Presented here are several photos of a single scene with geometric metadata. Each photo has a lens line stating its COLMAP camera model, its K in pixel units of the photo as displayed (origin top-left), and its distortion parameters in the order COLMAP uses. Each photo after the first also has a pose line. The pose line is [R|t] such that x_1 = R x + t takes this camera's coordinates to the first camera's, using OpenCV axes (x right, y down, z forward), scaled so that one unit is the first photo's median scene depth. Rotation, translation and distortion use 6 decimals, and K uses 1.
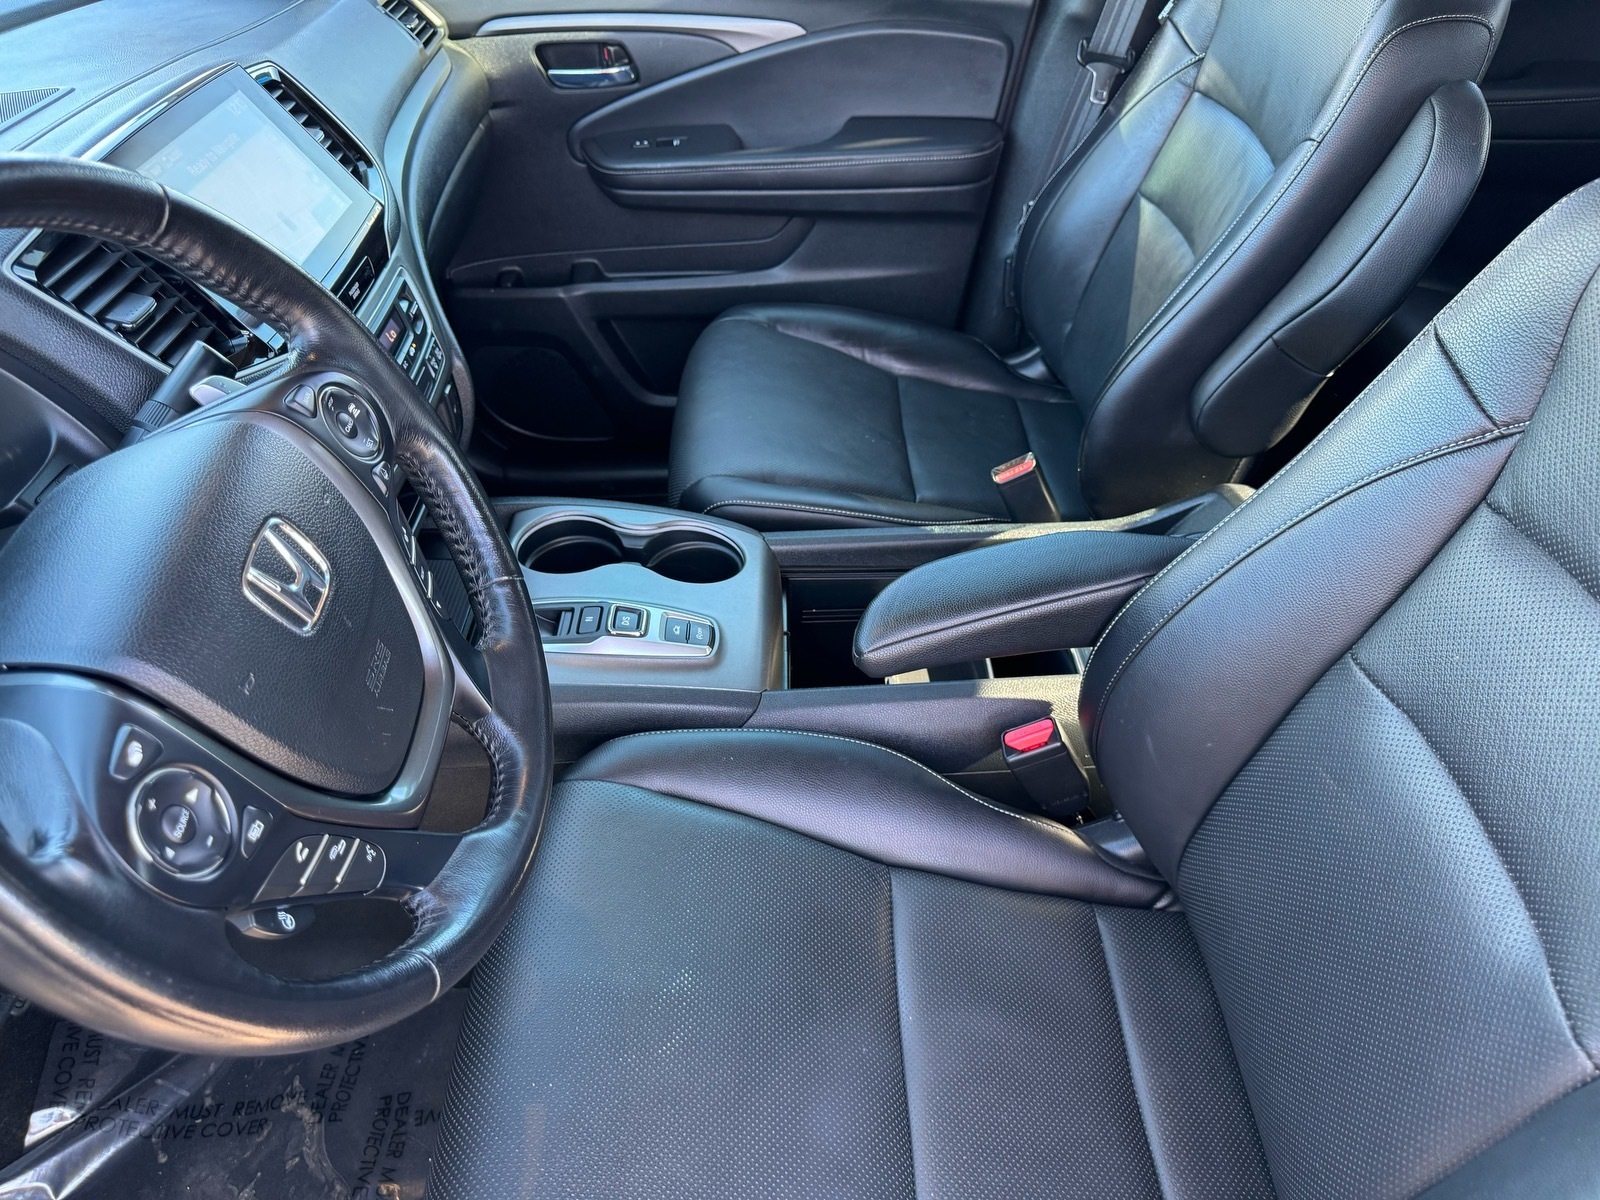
lens RADIAL K [[1147.8, 0, 799.0], [0, 1147.8, 625.6], [0, 0, 1]] dist [0.067791, -0.082528]
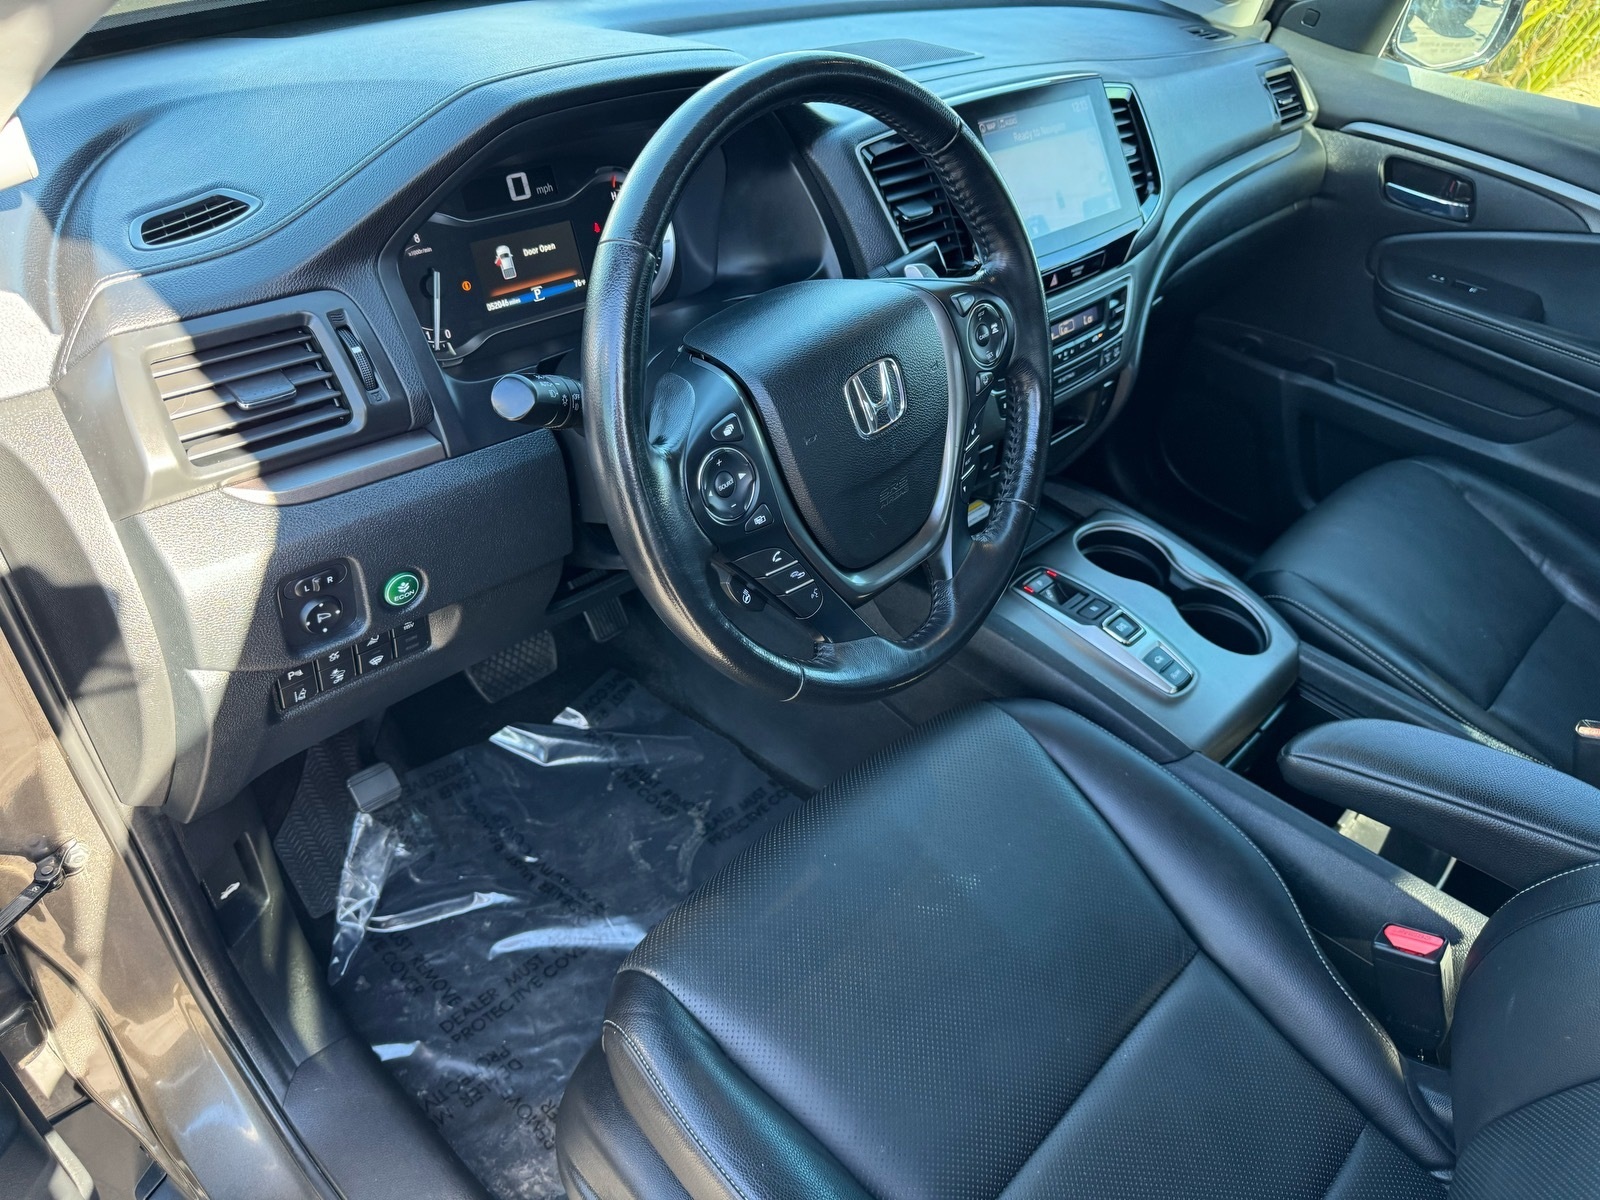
lens RADIAL K [[1147.8, 0, 799.0], [0, 1147.8, 625.6], [0, 0, 1]] dist [0.067791, -0.082528]
pose [[0.716046, 0.513211, -0.473172, 0.155599], [-0.535962, 0.838491, 0.098376, 0.054118], [0.447238, 0.183160, 0.875460, -0.114270]]
